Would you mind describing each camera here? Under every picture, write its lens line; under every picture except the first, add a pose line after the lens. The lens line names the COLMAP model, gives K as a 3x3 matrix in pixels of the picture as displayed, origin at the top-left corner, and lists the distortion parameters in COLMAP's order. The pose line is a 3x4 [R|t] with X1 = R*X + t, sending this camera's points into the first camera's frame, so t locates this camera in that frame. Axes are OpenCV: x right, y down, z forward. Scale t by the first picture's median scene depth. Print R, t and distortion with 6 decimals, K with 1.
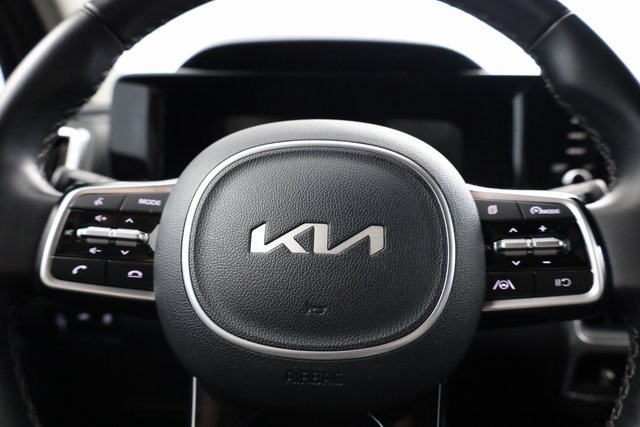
lens RADIAL K [[438.0, 0, 320.0], [0, 438.0, 213.5], [0, 0, 1]] dist [0.000491, -0.003788]
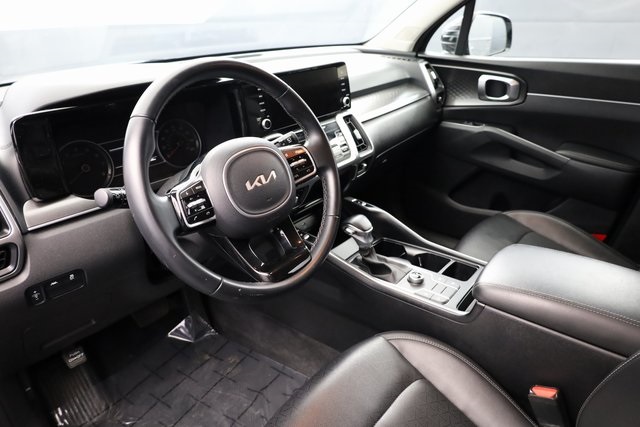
lens RADIAL K [[442.1, 0, 320.0], [0, 442.1, 213.5], [0, 0, 1]] dist [-0.004317, 0.002029]
pose [[0.603136, -0.369269, 0.707013, -2.061463], [0.178773, 0.926415, 0.331355, -0.690481], [-0.777347, -0.073458, 0.624769, -1.375758]]
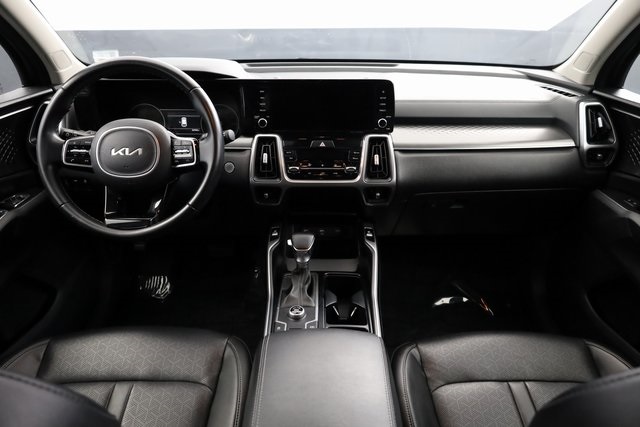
lens RADIAL K [[438.0, 0, 320.0], [0, 438.0, 213.5], [0, 0, 1]] dist [0.000491, -0.003788]
pose [[0.999601, -0.025517, 0.012109, 1.691856], [0.021906, 0.971045, 0.237890, -0.308073], [-0.017829, -0.237530, 0.971217, -3.113913]]
